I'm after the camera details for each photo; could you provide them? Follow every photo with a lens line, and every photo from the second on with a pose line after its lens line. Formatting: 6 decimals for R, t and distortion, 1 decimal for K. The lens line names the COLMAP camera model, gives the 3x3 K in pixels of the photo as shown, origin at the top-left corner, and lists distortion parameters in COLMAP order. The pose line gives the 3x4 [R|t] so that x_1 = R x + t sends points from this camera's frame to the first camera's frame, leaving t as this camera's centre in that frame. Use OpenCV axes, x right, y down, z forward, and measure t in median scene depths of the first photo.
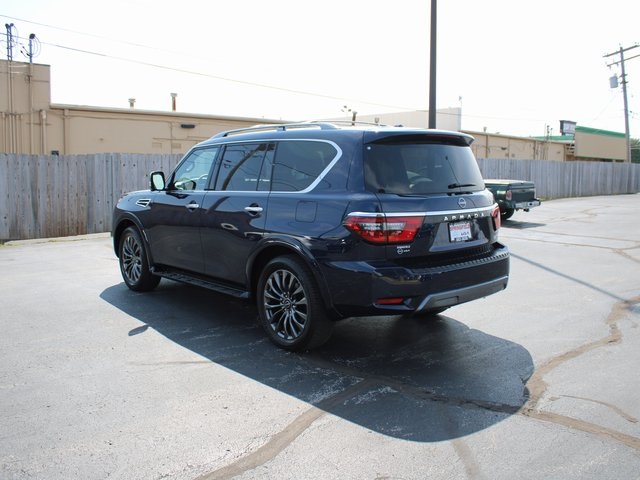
lens RADIAL K [[584.1, 0, 320.3], [0, 584.1, 242.2], [0, 0, 1]] dist [-0.134822, 0.090864]
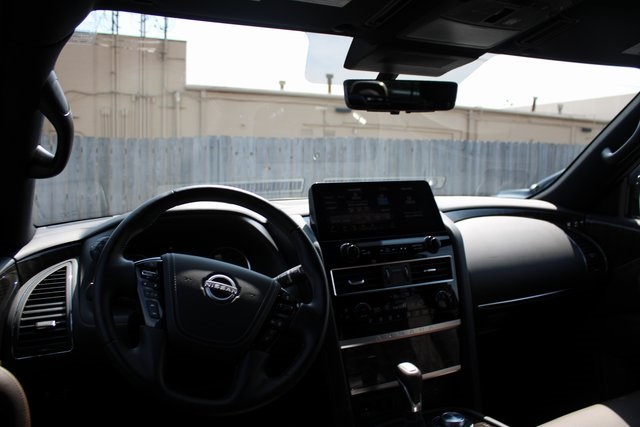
lens RADIAL K [[531.4, 0, 319.5], [0, 531.4, 219.1], [0, 0, 1]] dist [-0.131422, 0.025187]
pose [[0.957846, 0.033418, -0.285331, -0.043117], [-0.038362, 0.999195, -0.011754, -0.036675], [0.284708, 0.022205, 0.958357, 0.300120]]
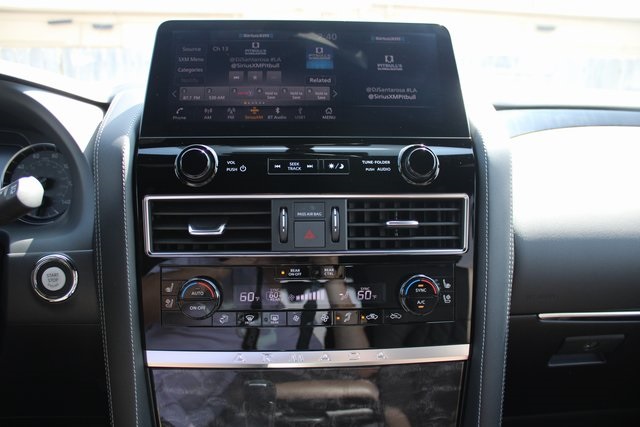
lens RADIAL K [[531.4, 0, 317.6], [0, 531.4, 209.4], [0, 0, 1]] dist [-0.131422, 0.025187]
pose [[0.774087, 0.159420, -0.612679, -0.030666], [-0.100515, 0.986448, 0.129680, -0.034985], [0.625049, -0.038800, 0.779620, 0.363622]]
